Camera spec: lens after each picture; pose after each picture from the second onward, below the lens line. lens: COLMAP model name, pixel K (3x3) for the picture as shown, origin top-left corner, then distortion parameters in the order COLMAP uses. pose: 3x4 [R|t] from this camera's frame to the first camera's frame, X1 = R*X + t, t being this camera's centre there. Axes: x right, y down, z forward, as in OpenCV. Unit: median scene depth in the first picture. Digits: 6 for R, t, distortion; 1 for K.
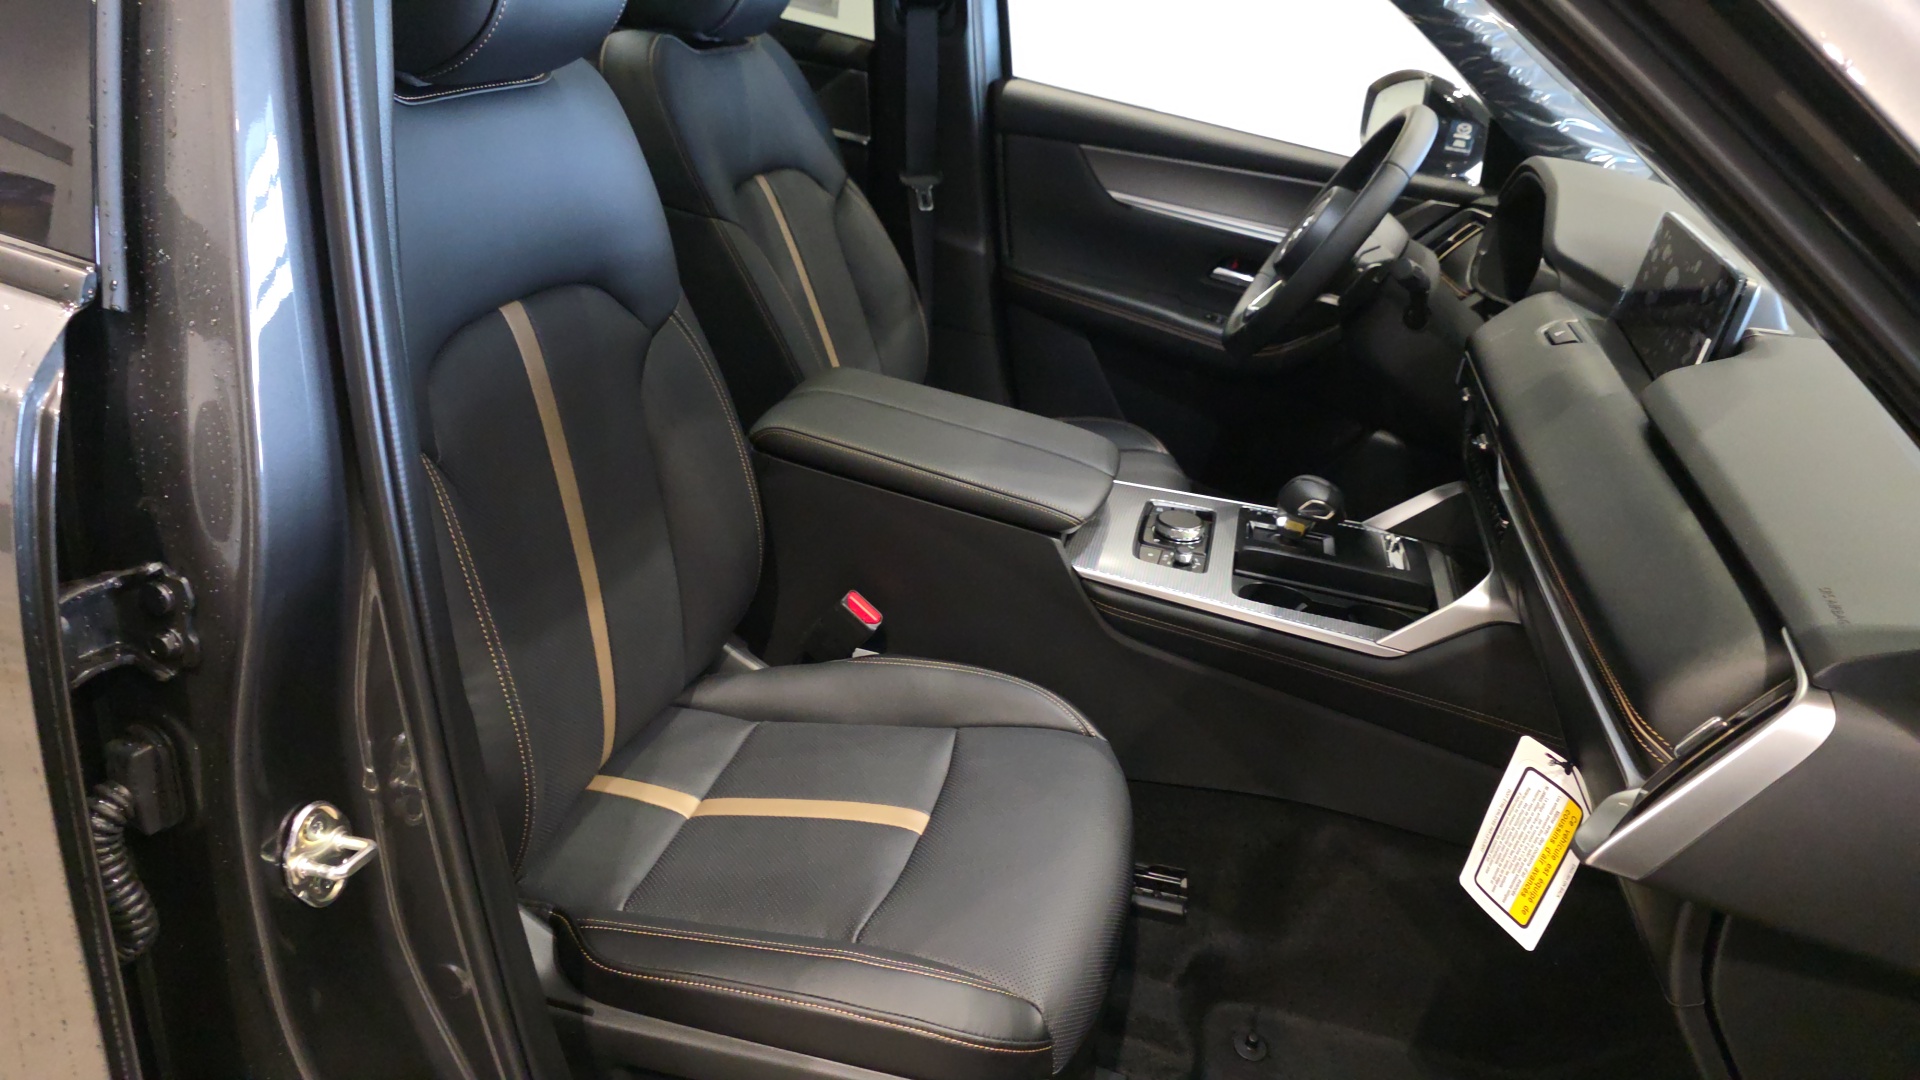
lens RADIAL K [[1285.6, 0, 960.0], [0, 1285.6, 540.0], [0, 0, 1]] dist [0.042109, -0.000947]
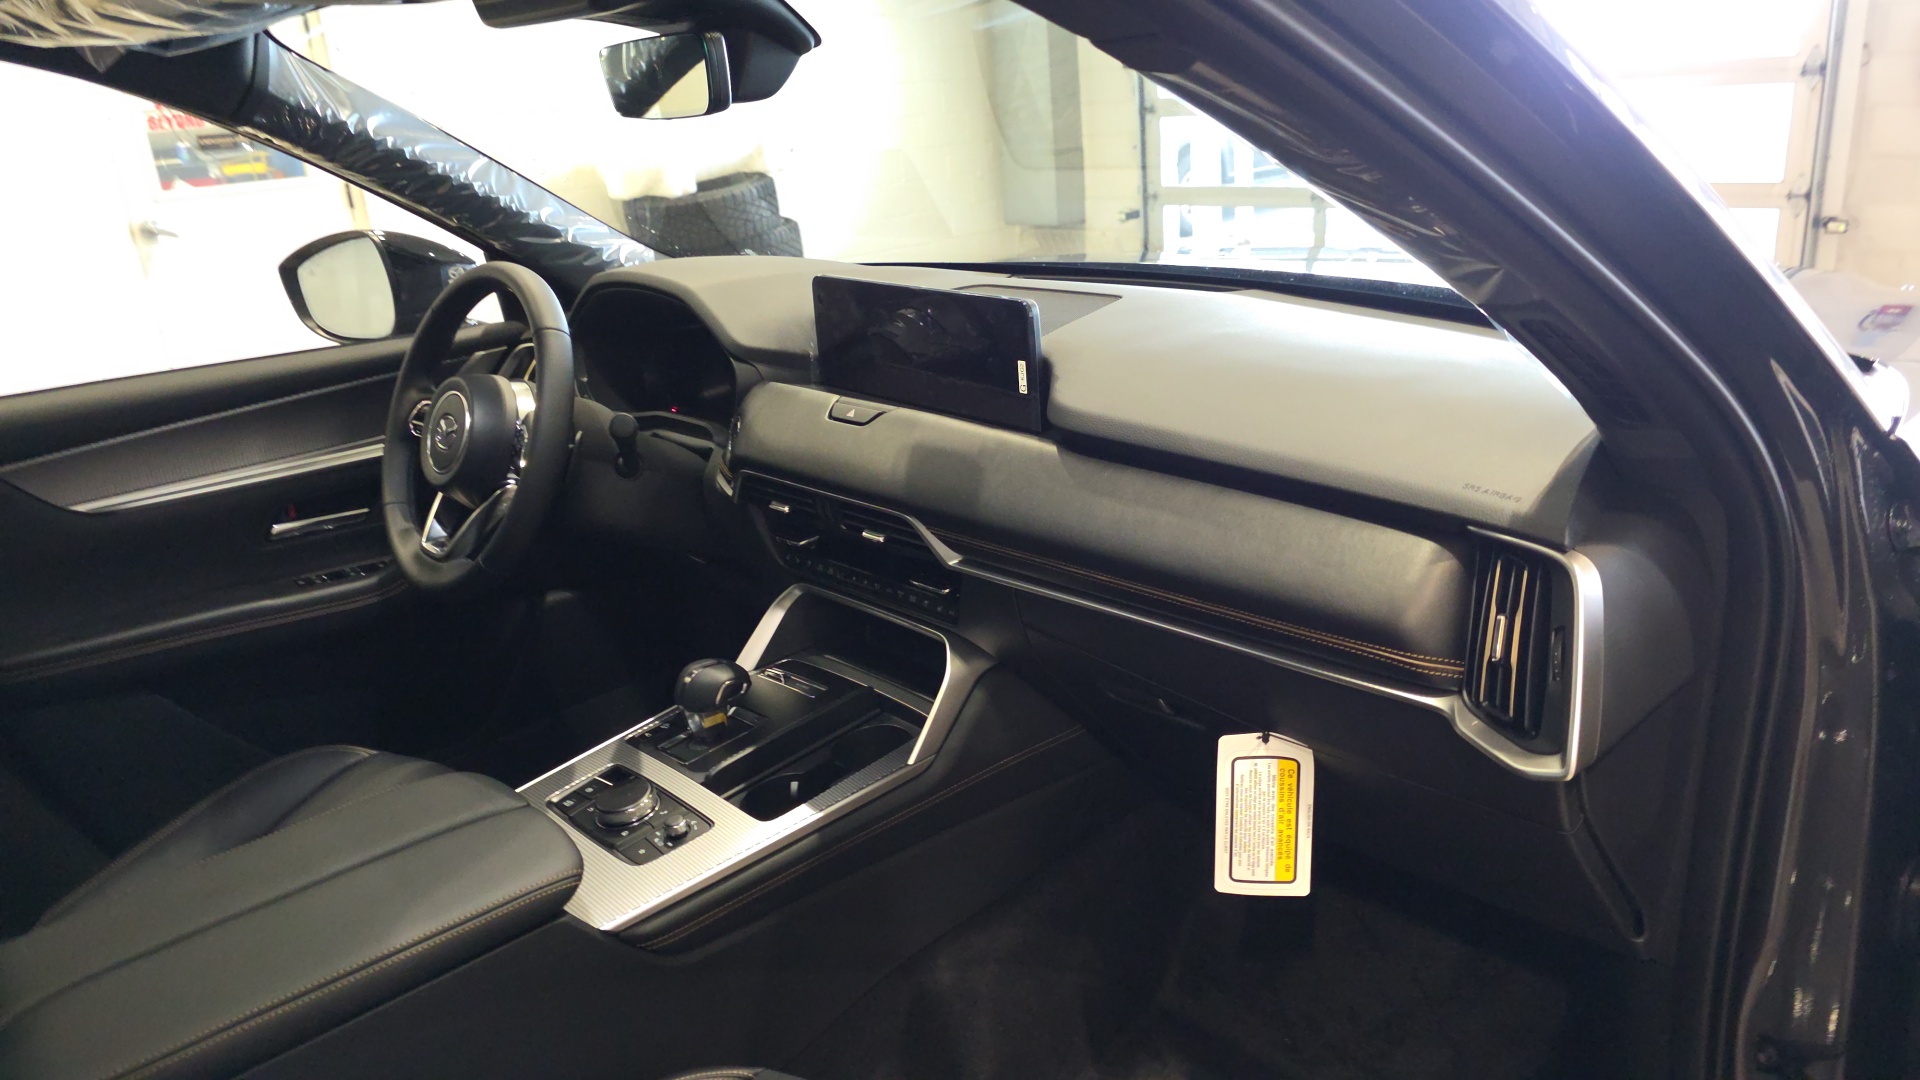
lens RADIAL K [[1285.6, 0, 960.0], [0, 1285.6, 540.0], [0, 0, 1]] dist [0.042109, -0.000947]
pose [[0.500119, -0.477134, 0.722651, -0.252604], [0.518217, 0.833493, 0.191679, -0.209945], [-0.693781, 0.278628, 0.664104, 0.282043]]
